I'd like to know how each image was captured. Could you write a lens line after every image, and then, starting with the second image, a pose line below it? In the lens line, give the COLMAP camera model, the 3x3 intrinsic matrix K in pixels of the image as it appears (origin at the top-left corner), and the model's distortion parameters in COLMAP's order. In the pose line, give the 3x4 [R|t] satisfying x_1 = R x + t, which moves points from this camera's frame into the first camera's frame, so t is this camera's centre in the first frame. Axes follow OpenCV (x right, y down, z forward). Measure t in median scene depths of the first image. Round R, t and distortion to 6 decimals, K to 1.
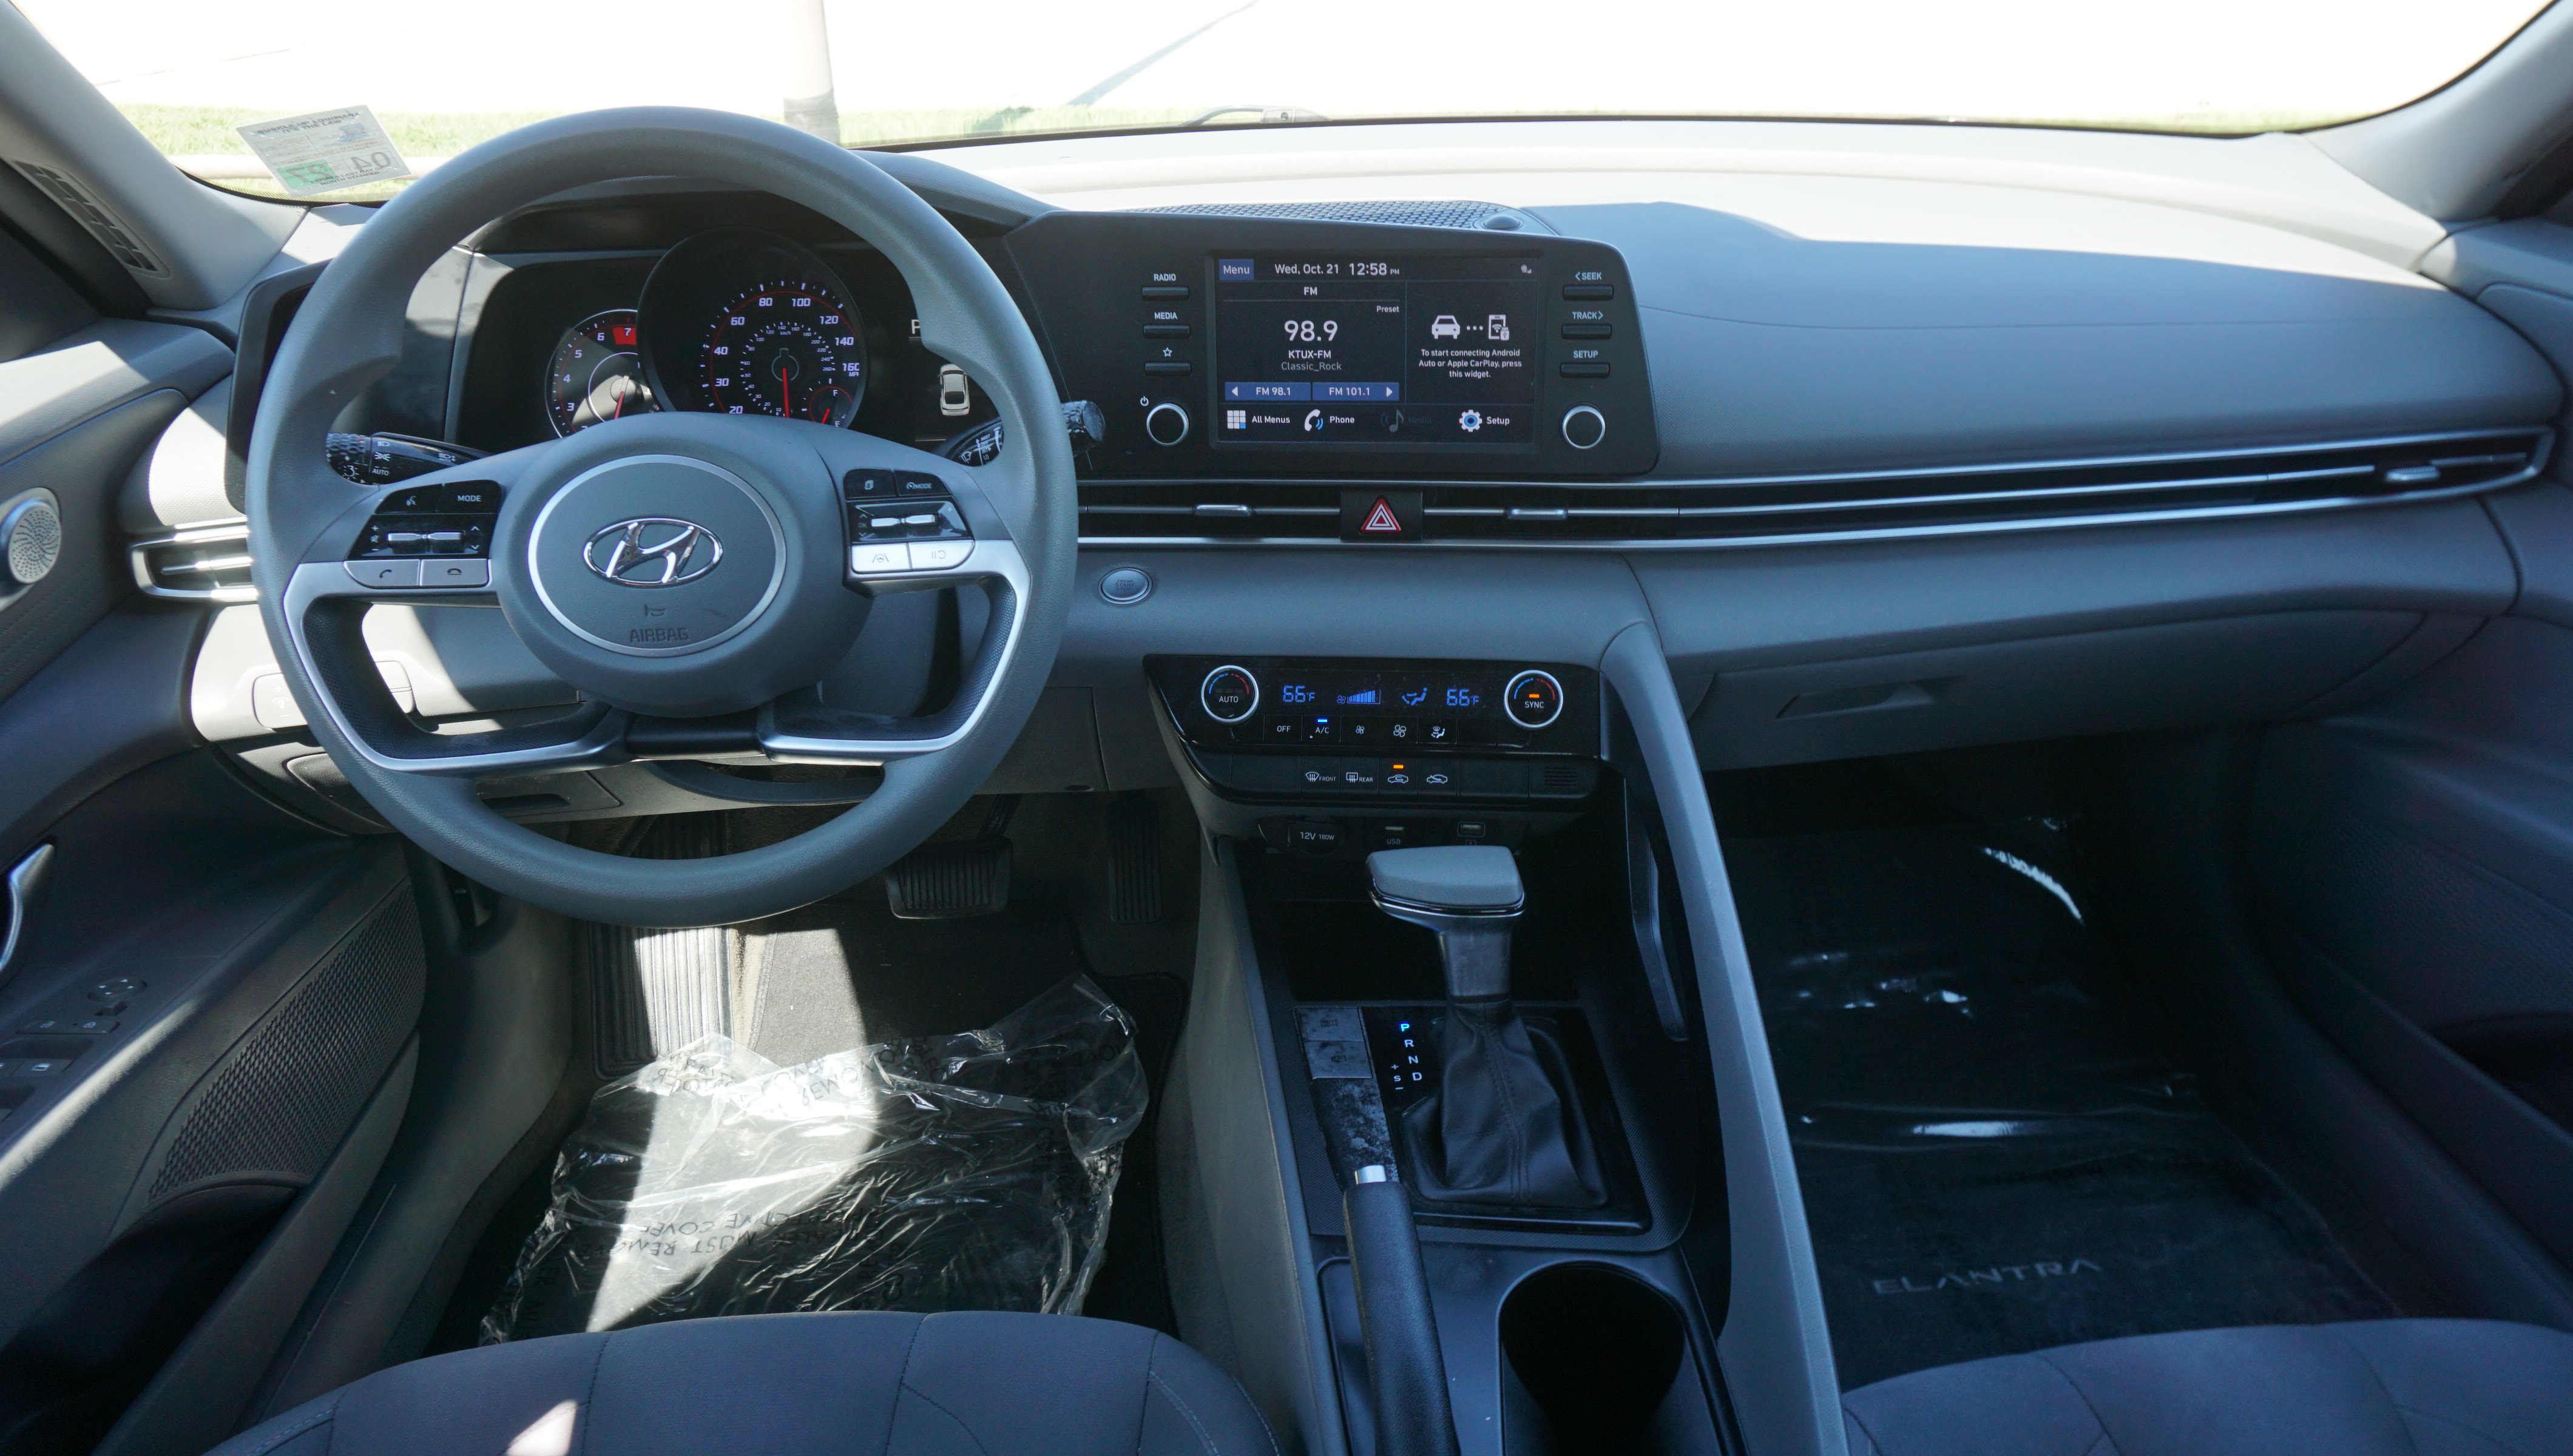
lens RADIAL K [[1713.9, 0, 1293.4], [0, 1713.9, 727.9], [0, 0, 1]] dist [-0.052072, 0.040347]
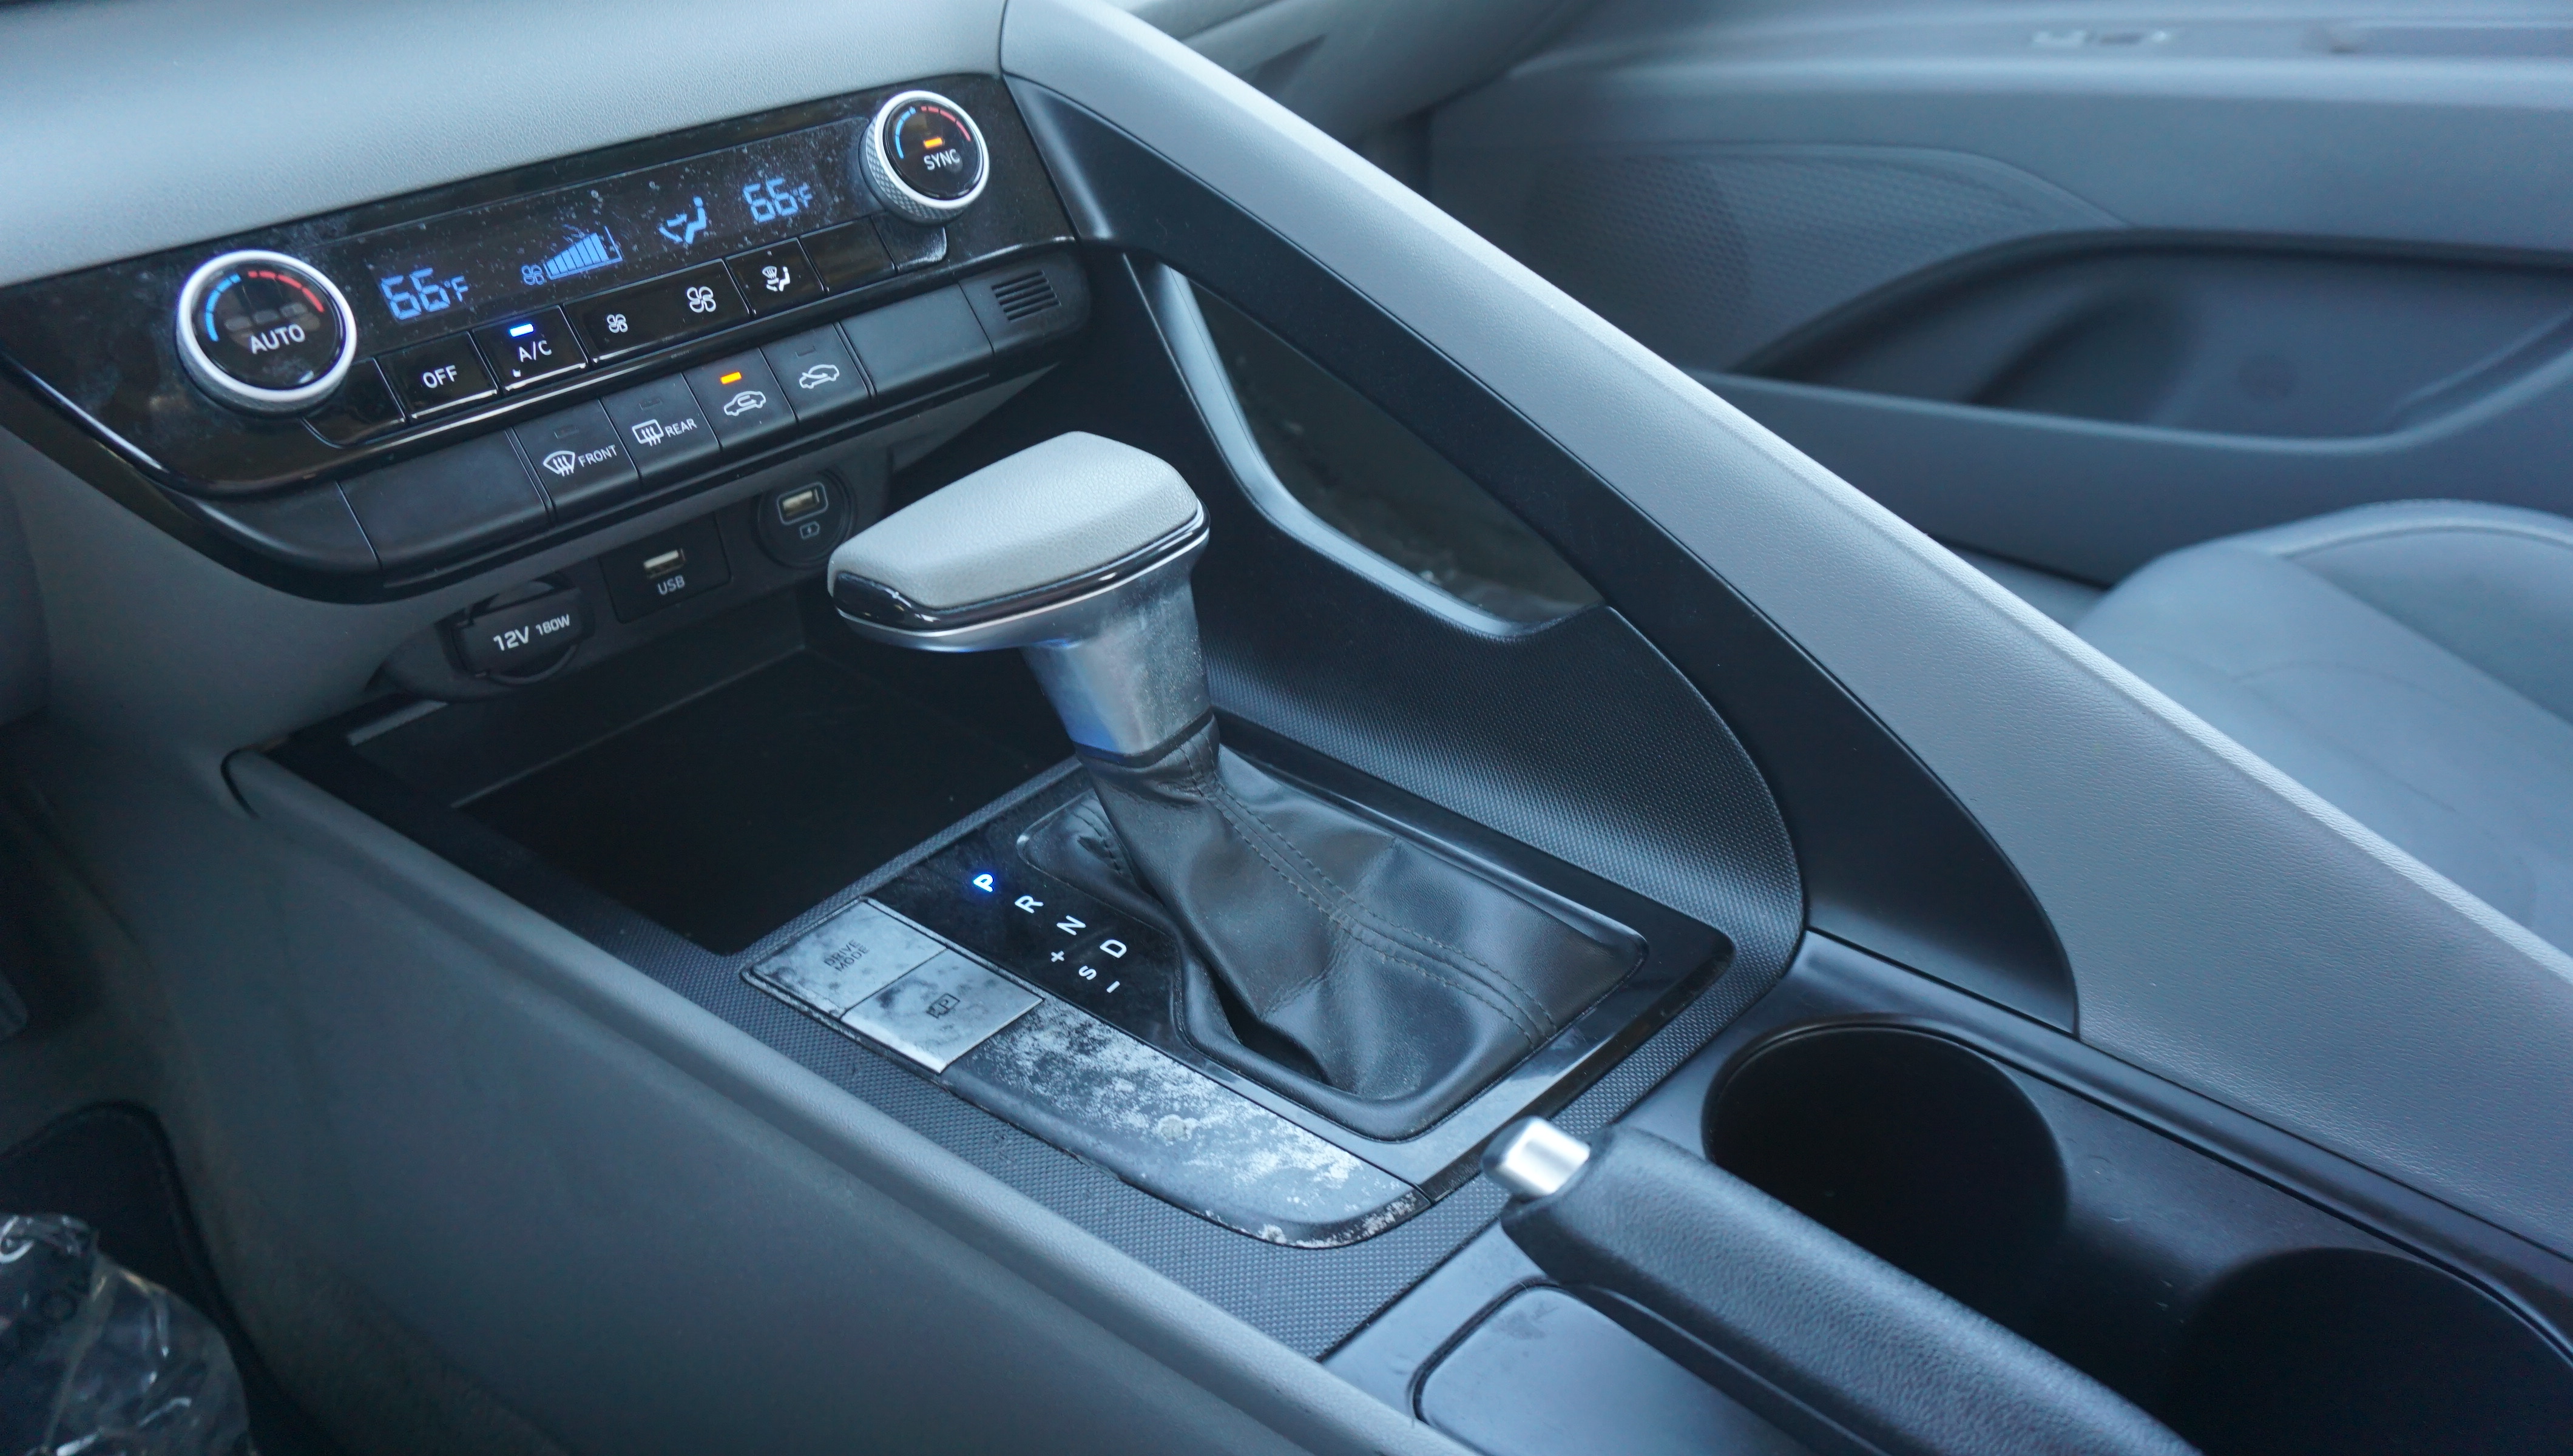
lens RADIAL K [[1713.9, 0, 1284.1], [0, 1713.9, 718.6], [0, 0, 1]] dist [-0.052072, 0.040347]
pose [[0.659818, -0.421726, 0.621922, -0.156948], [0.330006, 0.906200, 0.264382, 0.033411], [-0.675083, 0.030794, 0.737099, 0.580017]]
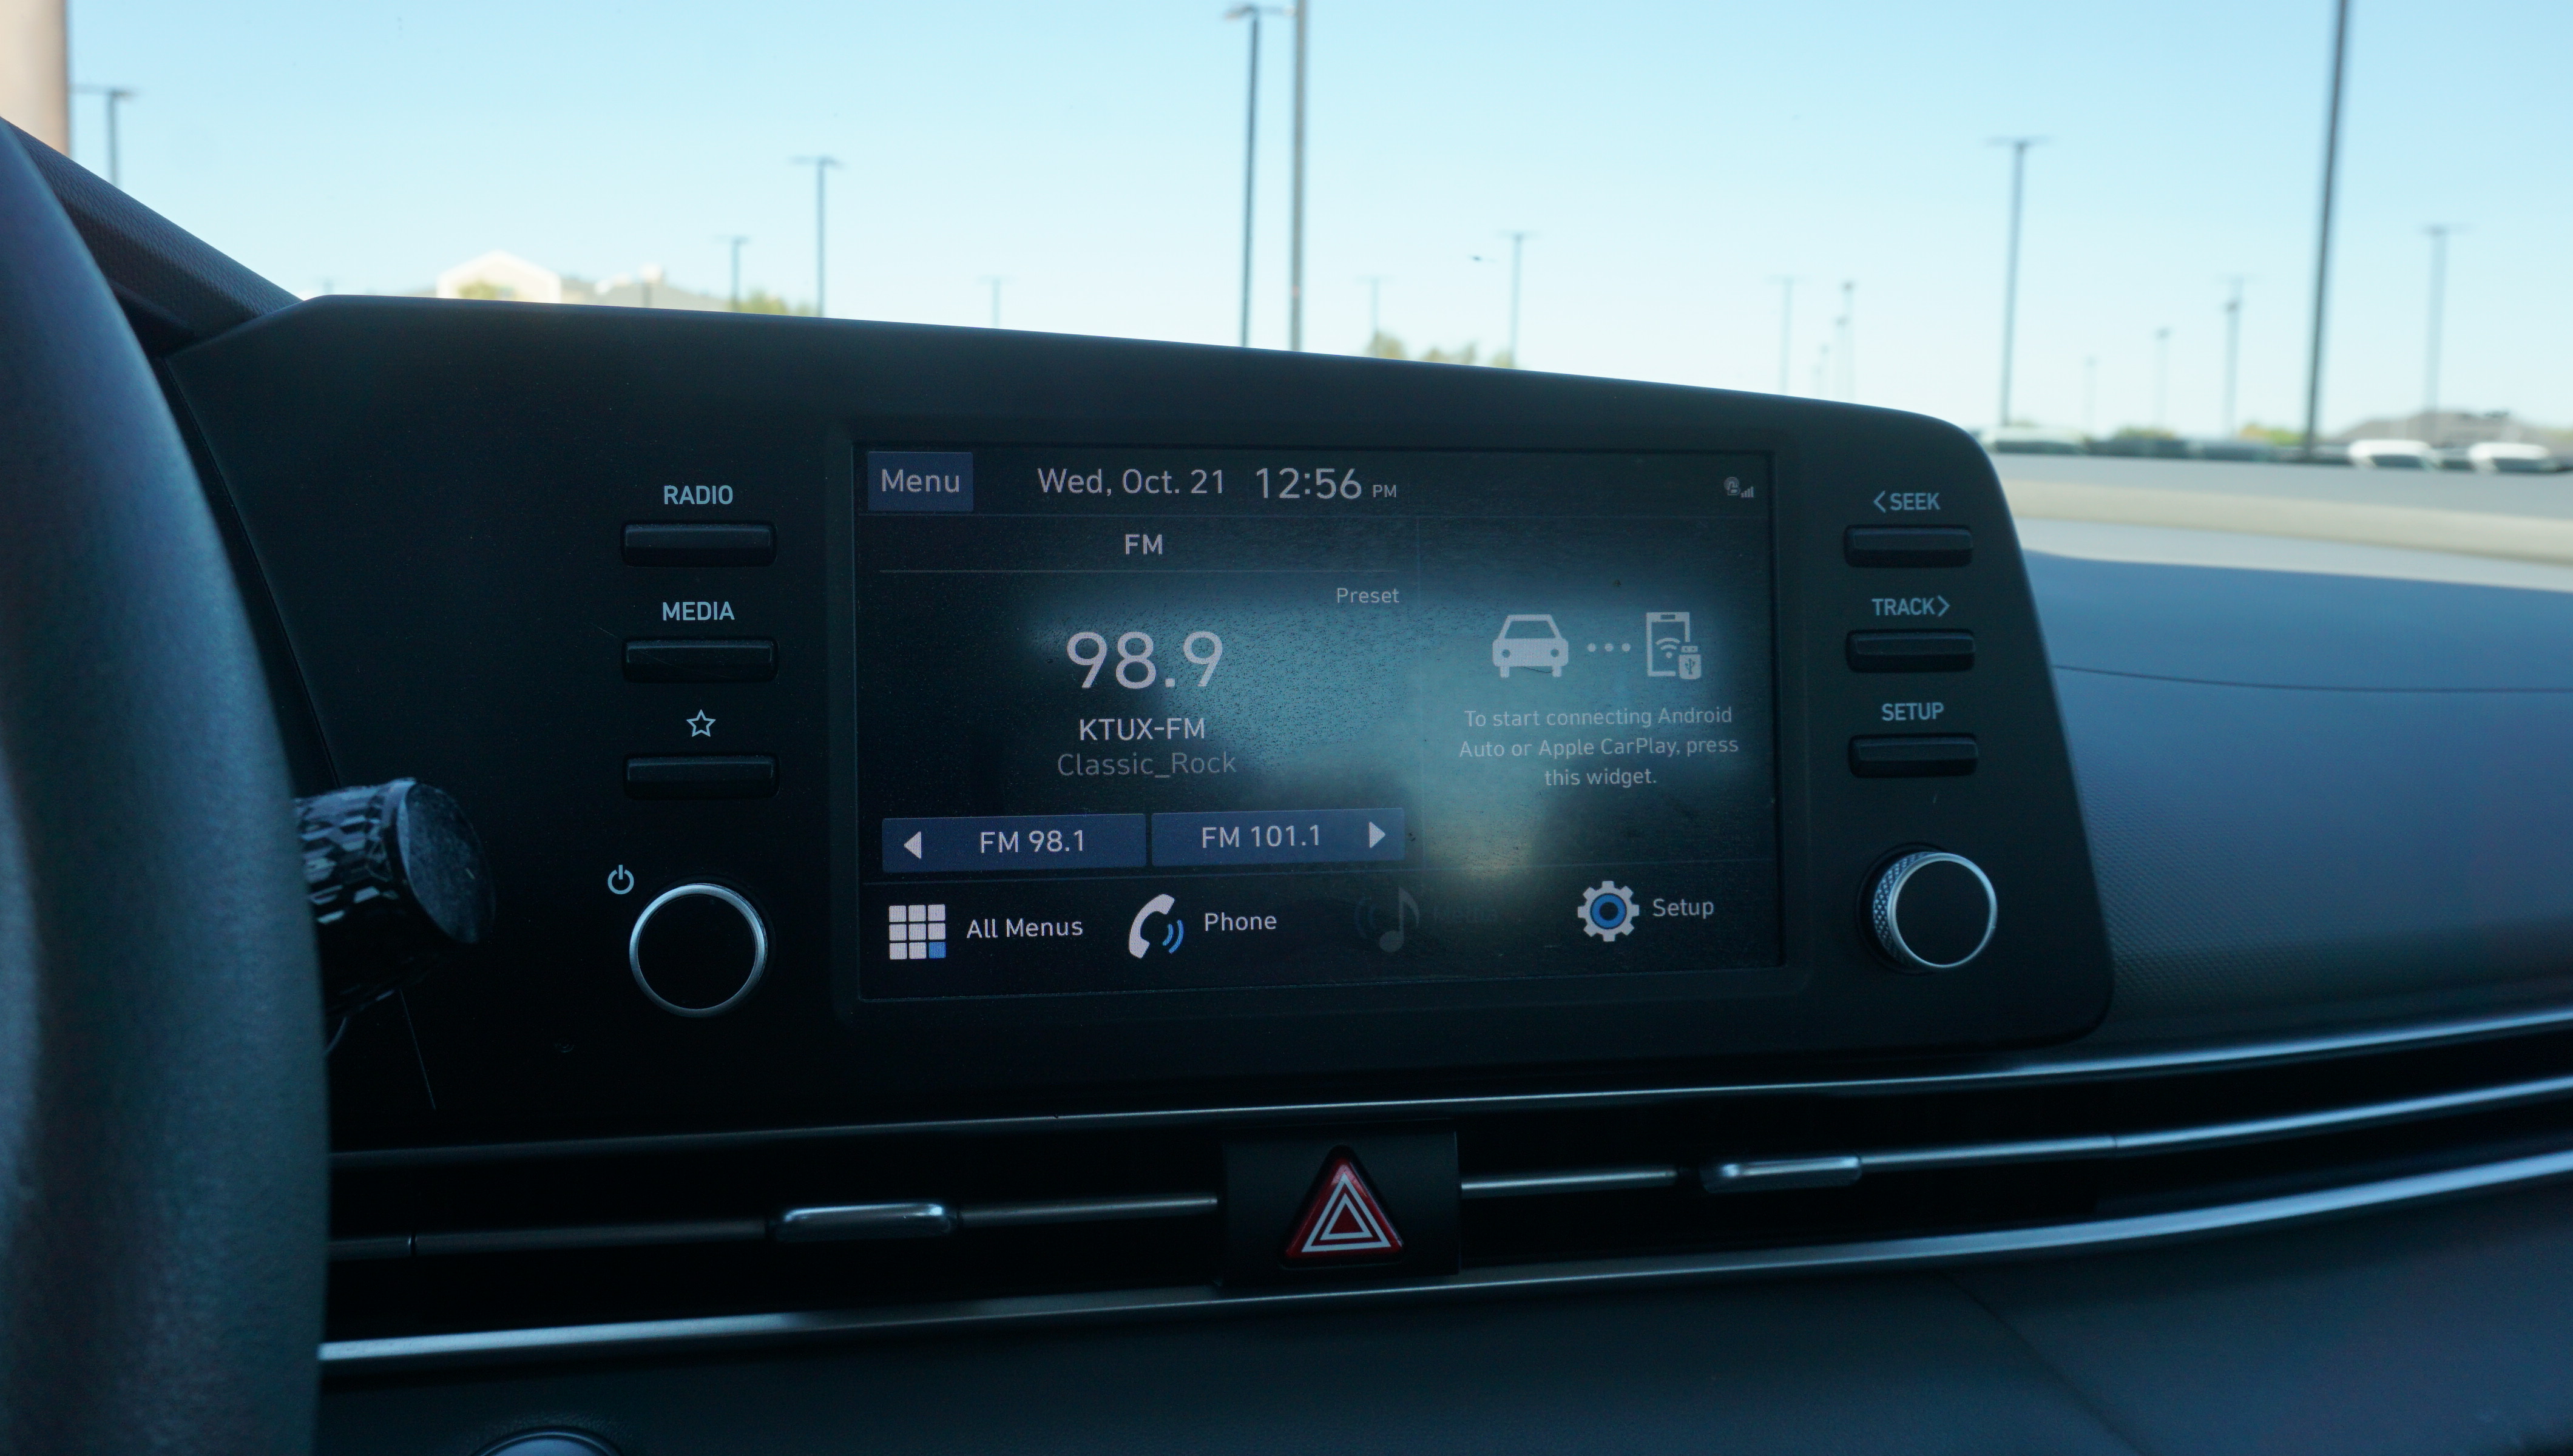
lens RADIAL K [[2037.4, 0, 1283.1], [0, 2037.4, 742.8], [0, 0, 1]] dist [-0.010293, 0.001568]
pose [[0.963498, -0.001080, 0.267713, -0.070051], [0.096800, 0.933740, -0.344616, -0.074560], [-0.249603, 0.357951, 0.899761, 0.626543]]
